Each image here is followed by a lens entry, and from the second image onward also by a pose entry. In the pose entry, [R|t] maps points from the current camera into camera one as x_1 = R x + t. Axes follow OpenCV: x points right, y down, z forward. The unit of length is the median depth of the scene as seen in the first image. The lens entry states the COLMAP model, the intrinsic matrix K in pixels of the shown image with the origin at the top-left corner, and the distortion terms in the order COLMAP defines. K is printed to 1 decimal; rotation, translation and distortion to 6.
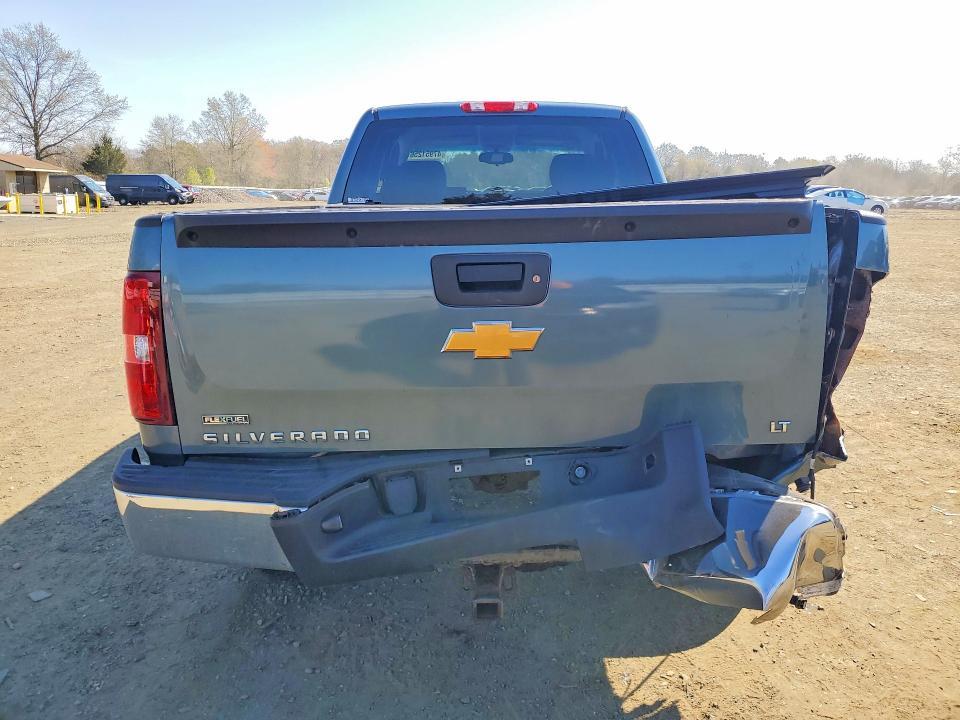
lens RADIAL K [[770.6, 0, 477.5], [0, 770.6, 356.1], [0, 0, 1]] dist [0.017088, -0.013036]
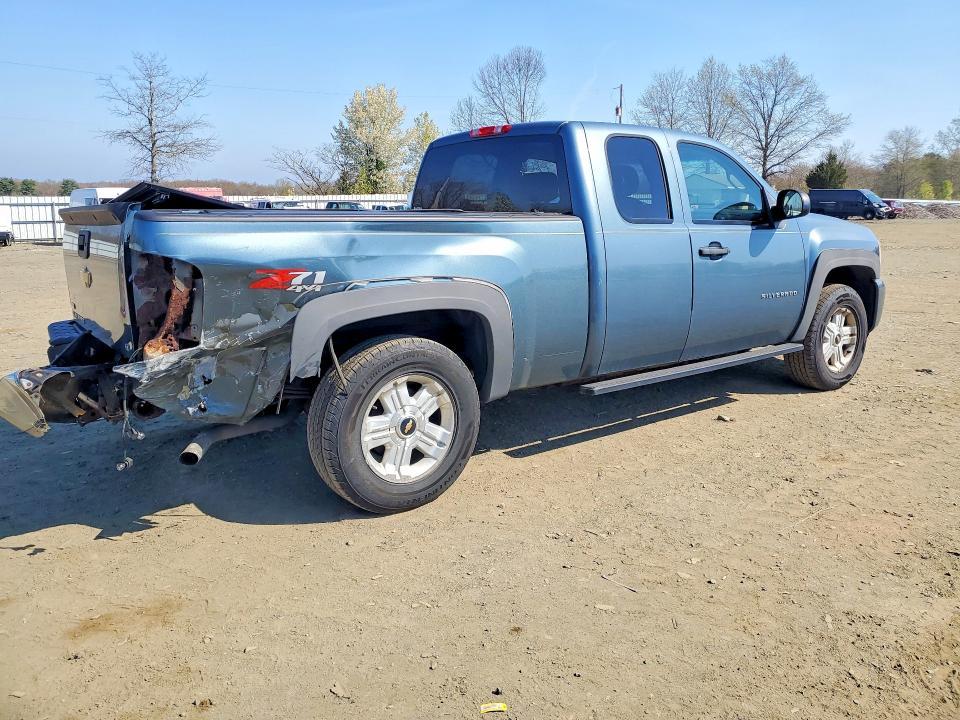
lens RADIAL K [[770.6, 0, 477.6], [0, 770.6, 361.0], [0, 0, 1]] dist [0.017088, -0.013036]
pose [[0.553407, 0.167310, -0.815934, 0.162996], [-0.177681, 0.980782, 0.080600, -0.011187], [0.813739, 0.100371, 0.572499, 0.052533]]
